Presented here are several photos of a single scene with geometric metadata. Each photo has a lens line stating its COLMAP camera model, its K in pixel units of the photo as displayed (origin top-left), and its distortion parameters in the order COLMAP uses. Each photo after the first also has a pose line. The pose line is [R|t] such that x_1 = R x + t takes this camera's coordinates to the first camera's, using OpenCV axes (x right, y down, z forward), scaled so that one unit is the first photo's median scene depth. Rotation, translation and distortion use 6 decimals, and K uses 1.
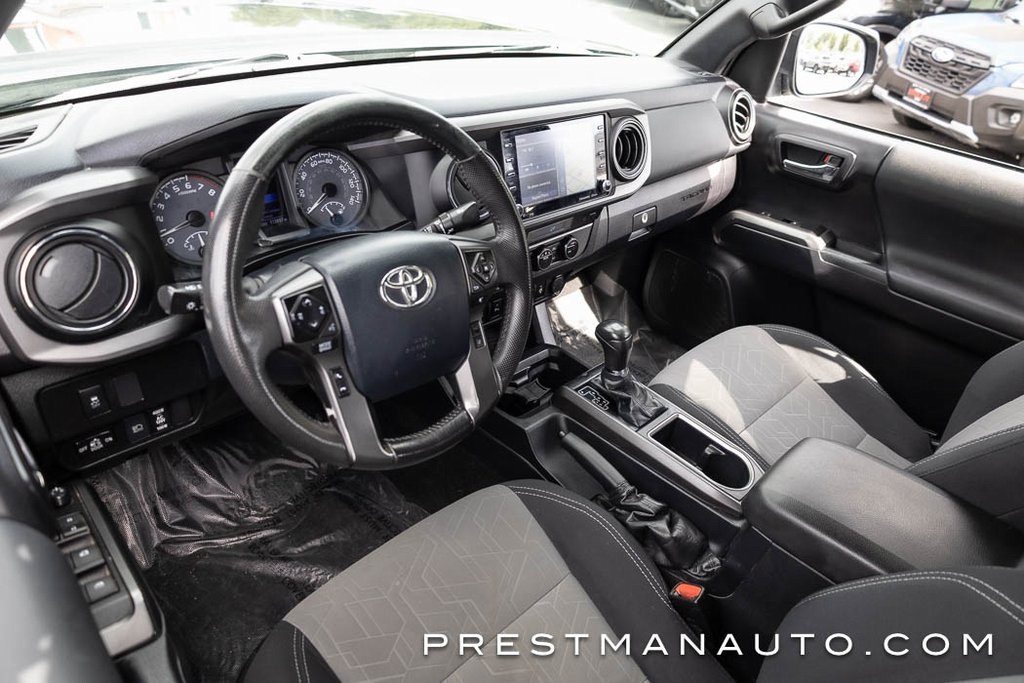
lens RADIAL K [[690.6, 0, 512.0], [0, 690.6, 341.5], [0, 0, 1]] dist [0.018568, -0.000066]
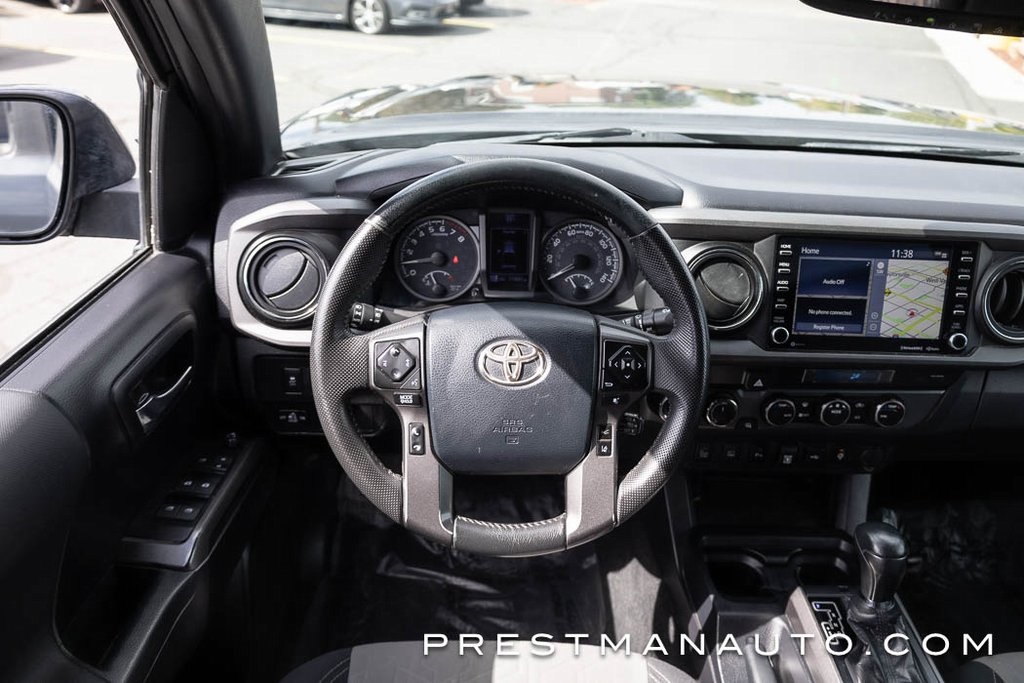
lens RADIAL K [[772.5, 0, 512.0], [0, 772.5, 341.5], [0, 0, 1]] dist [-0.029780, 0.001312]
pose [[0.690244, 0.252540, -0.678076, 0.416701], [-0.349512, 0.936907, -0.006846, -0.077032], [0.633565, 0.241721, 0.734960, 0.190800]]
